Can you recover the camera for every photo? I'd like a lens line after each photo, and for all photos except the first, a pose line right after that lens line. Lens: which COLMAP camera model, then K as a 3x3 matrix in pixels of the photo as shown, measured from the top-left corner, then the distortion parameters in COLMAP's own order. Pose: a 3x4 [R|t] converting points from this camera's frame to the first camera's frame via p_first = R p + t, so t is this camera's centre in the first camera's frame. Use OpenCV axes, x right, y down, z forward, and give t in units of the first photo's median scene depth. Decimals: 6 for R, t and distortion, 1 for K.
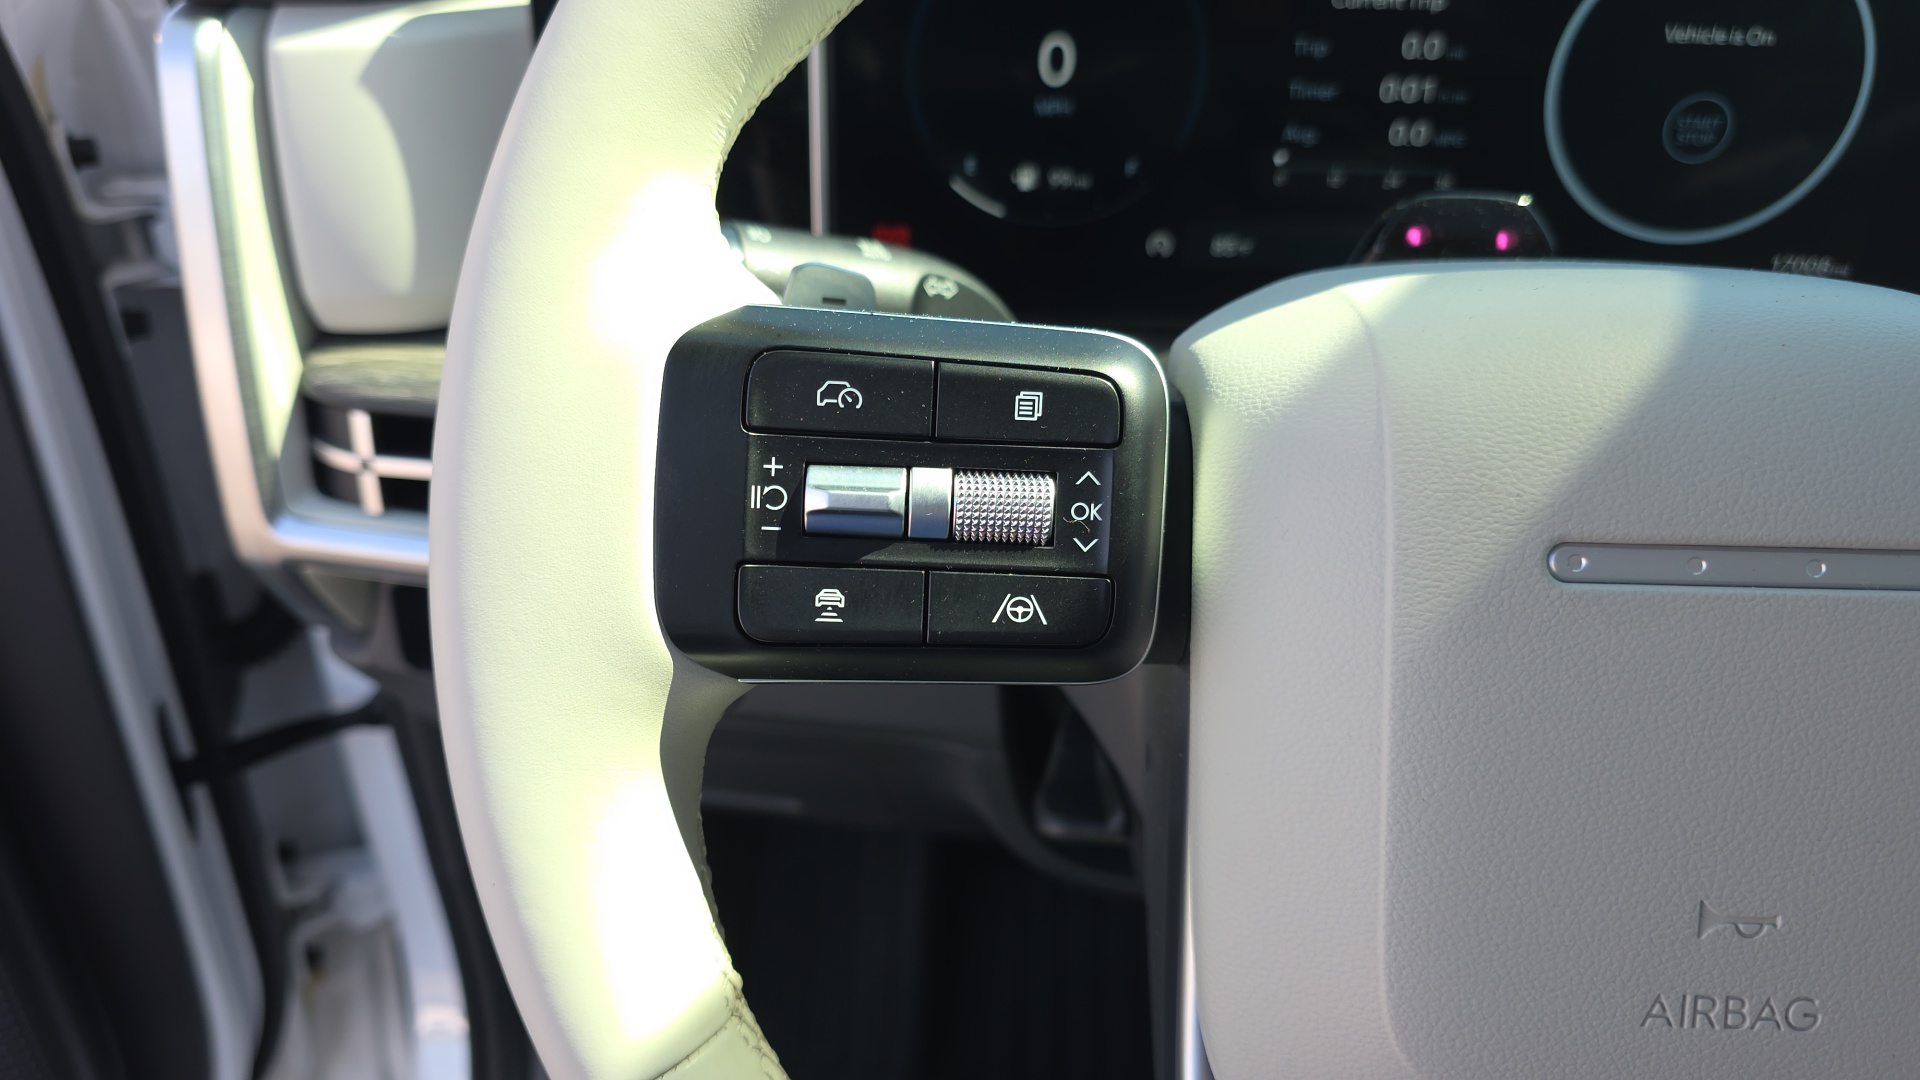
lens RADIAL K [[1364.6, 0, 926.5], [0, 1364.6, 539.9], [0, 0, 1]] dist [0.003374, -0.028825]
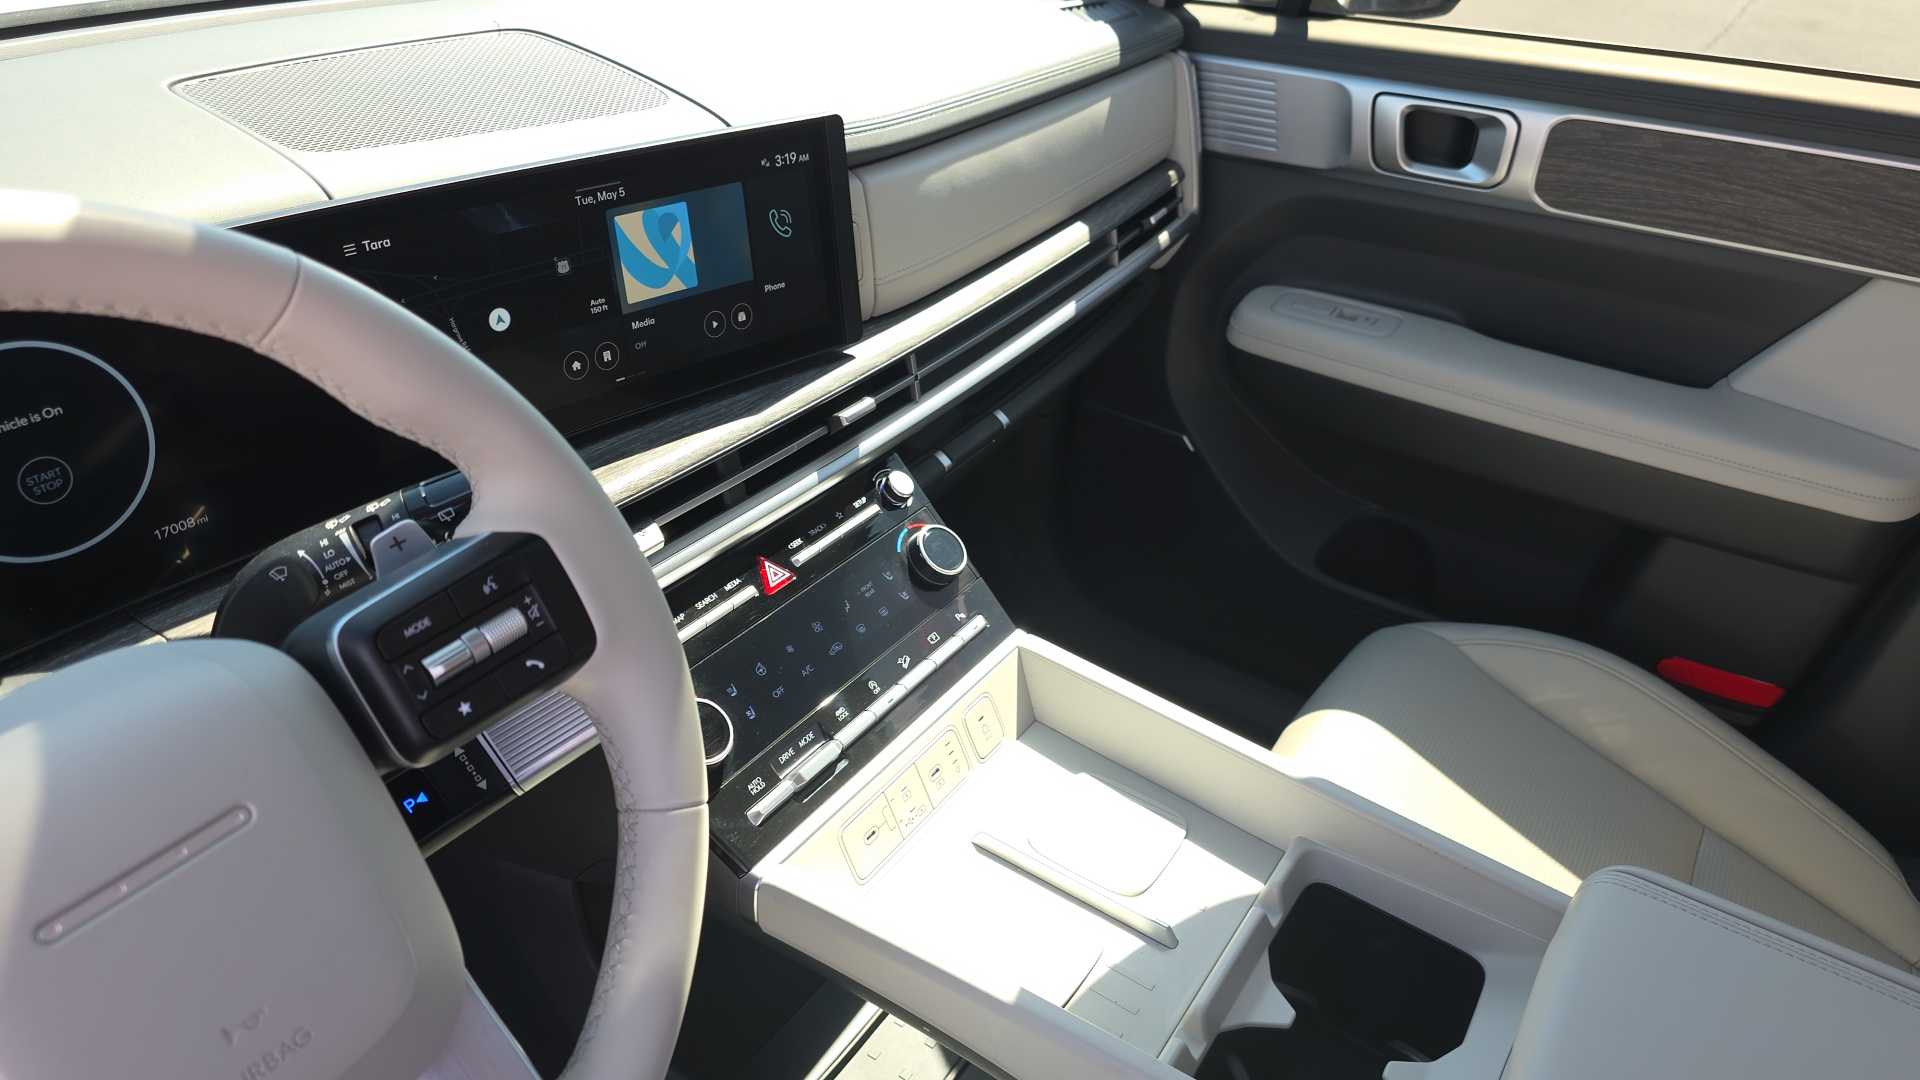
lens RADIAL K [[1301.0, 0, 968.3], [0, 1301.0, 536.7], [0, 0, 1]] dist [0.050172, -0.063622]
pose [[0.490640, -0.429027, 0.758425, -0.022200], [0.425330, 0.877572, 0.221273, -0.284450], [-0.760505, 0.214015, 0.613050, -1.007376]]
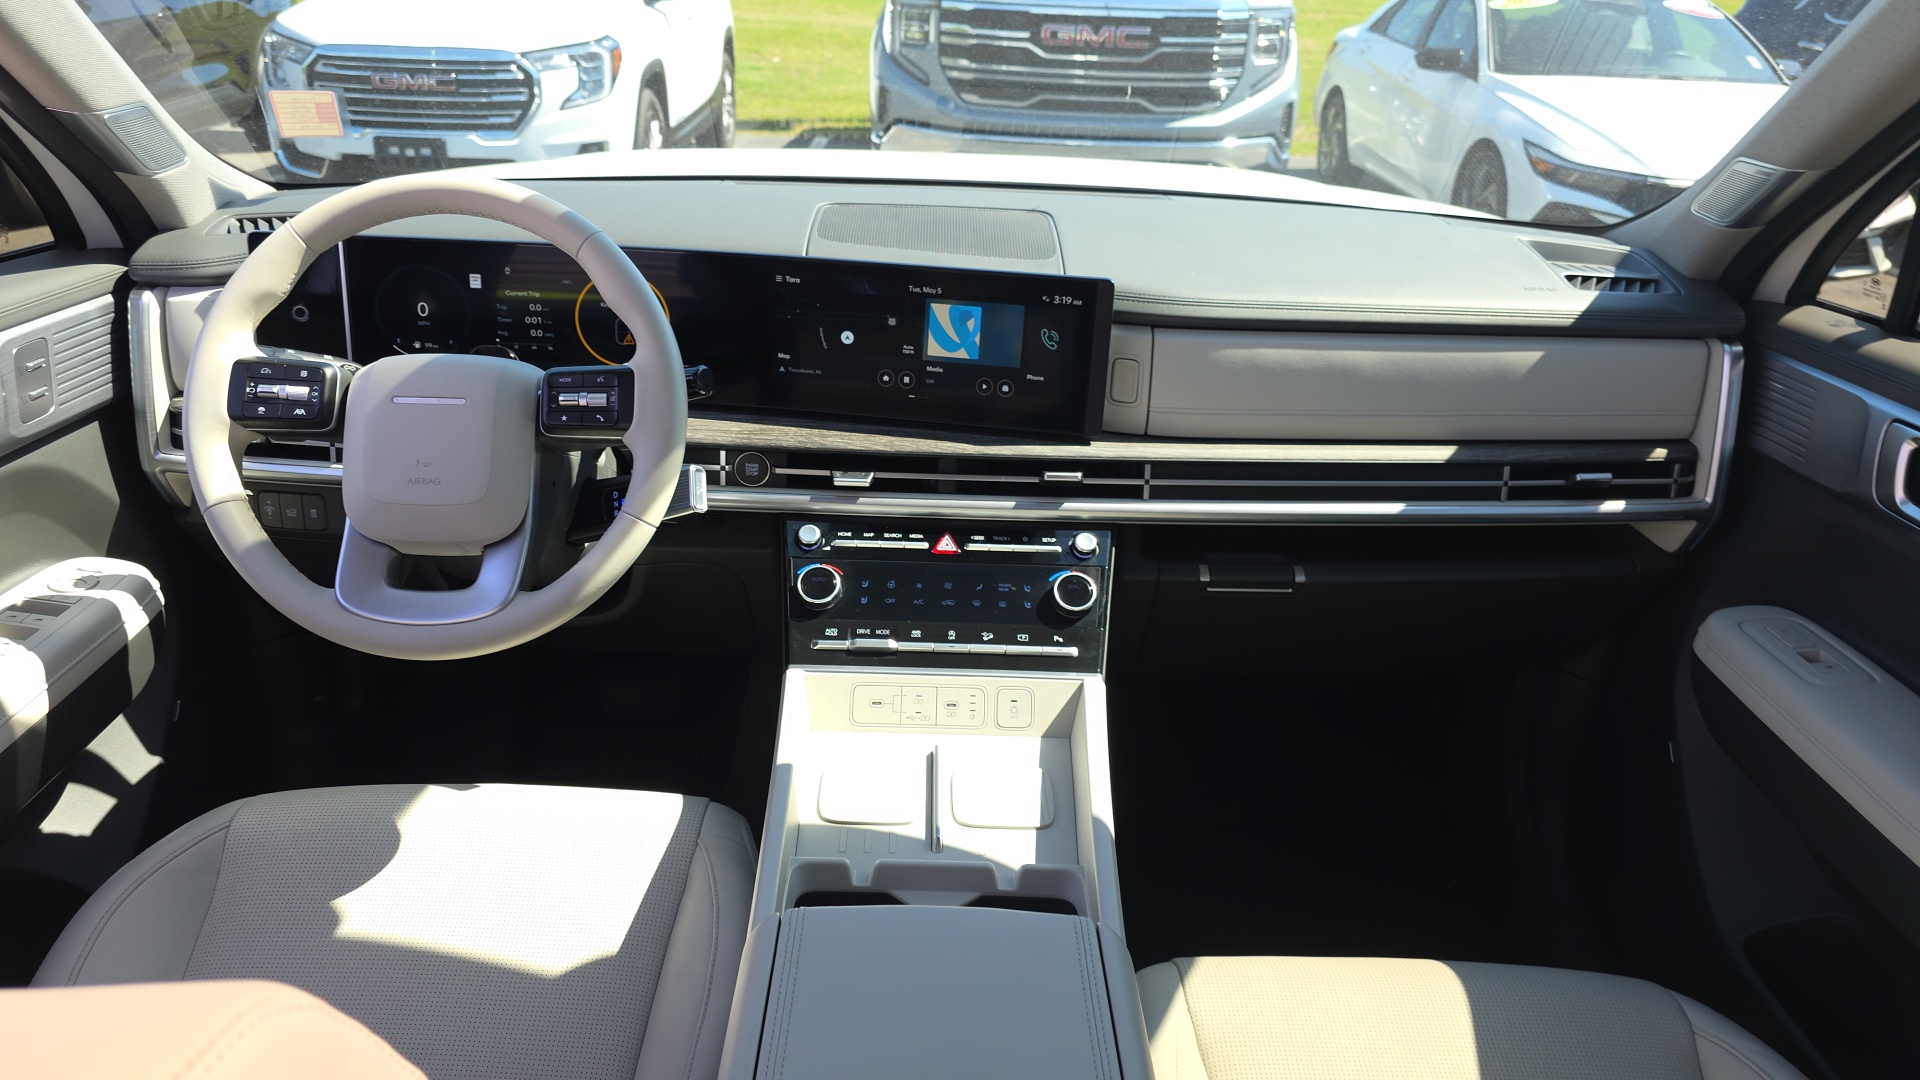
lens RADIAL K [[1277.1, 0, 934.9], [0, 1277.1, 528.2], [0, 0, 1]] dist [0.076294, -0.092584]
pose [[0.997192, 0.004914, 0.074723, 2.084248], [0.007209, 0.986909, -0.161118, 1.281955], [-0.074537, 0.161204, 0.984102, -3.906810]]
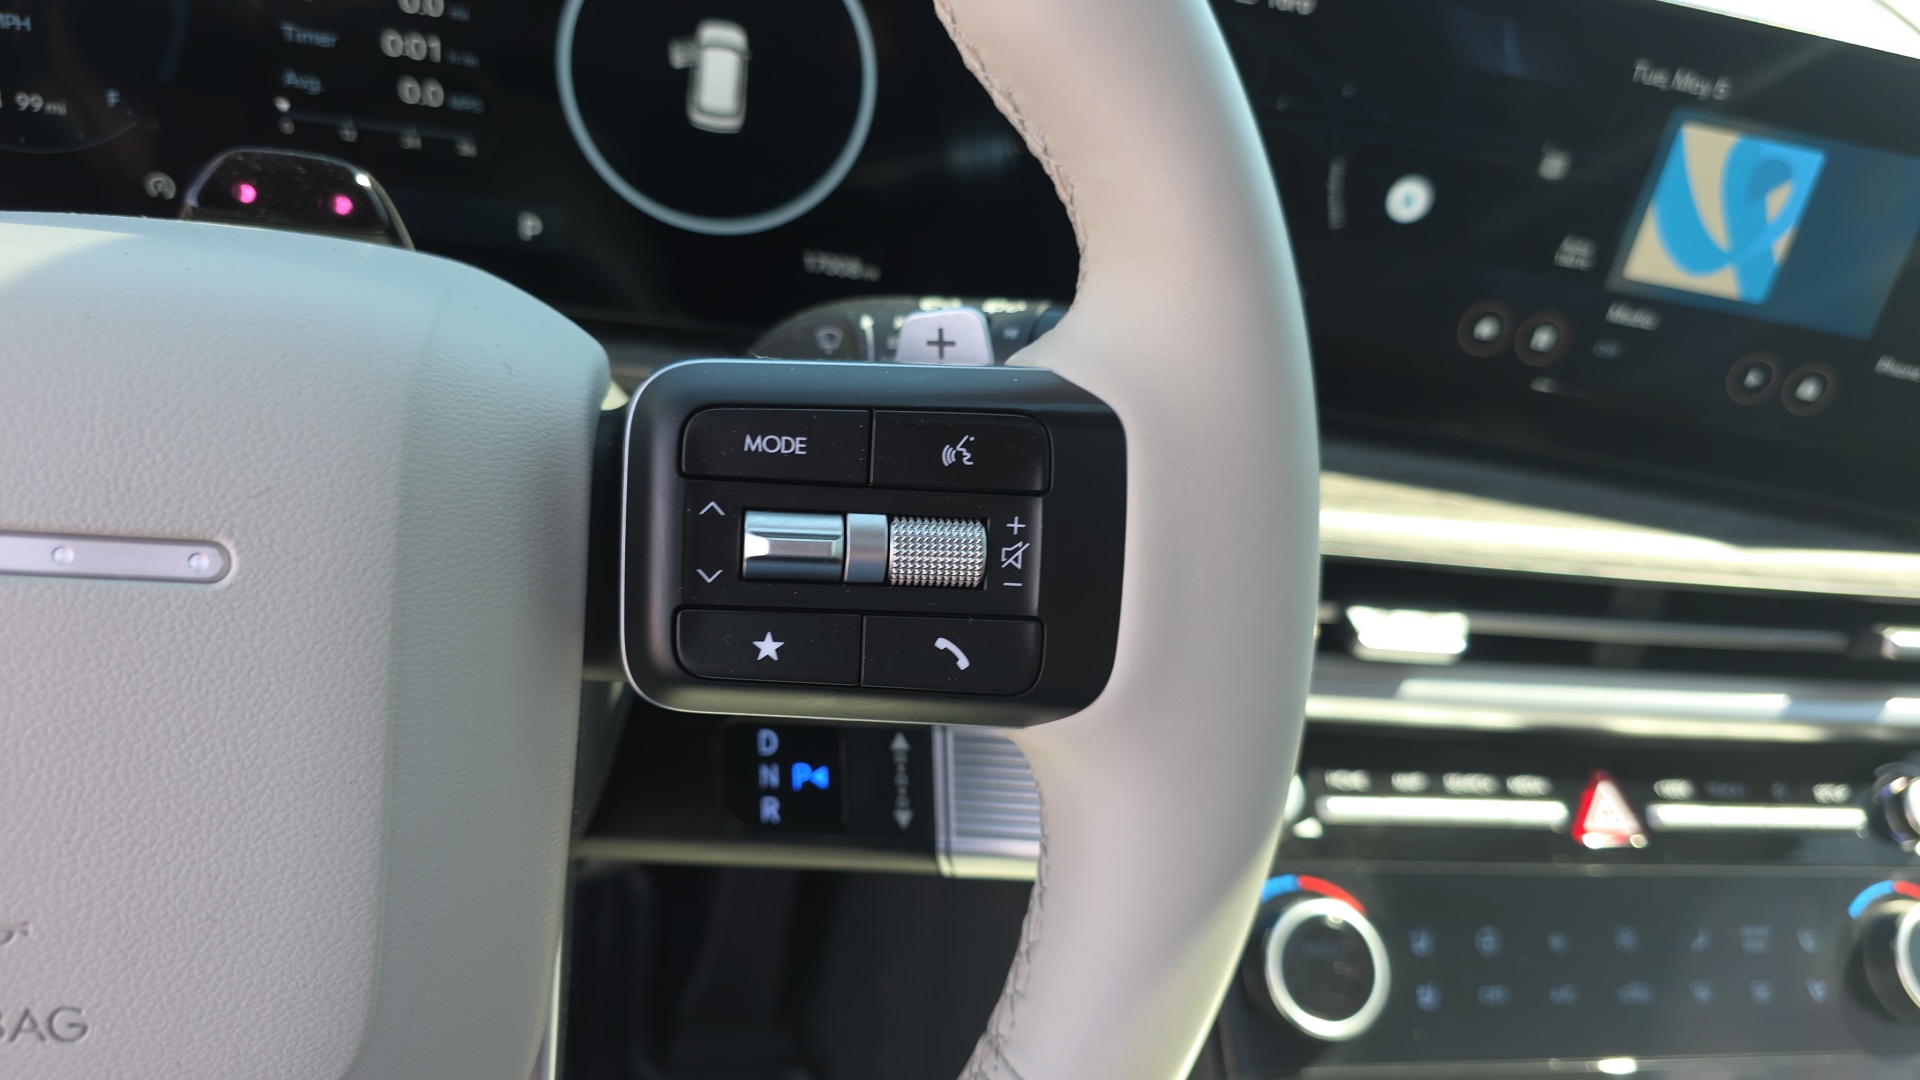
lens RADIAL K [[1368.6, 0, 949.6], [0, 1368.6, 545.8], [0, 0, 1]] dist [0.022078, -0.061804]
pose [[0.963232, 0.030281, 0.266959, 0.903422], [-0.036835, 0.999130, 0.019573, -0.024728], [-0.266134, -0.028687, 0.963509, -0.068144]]
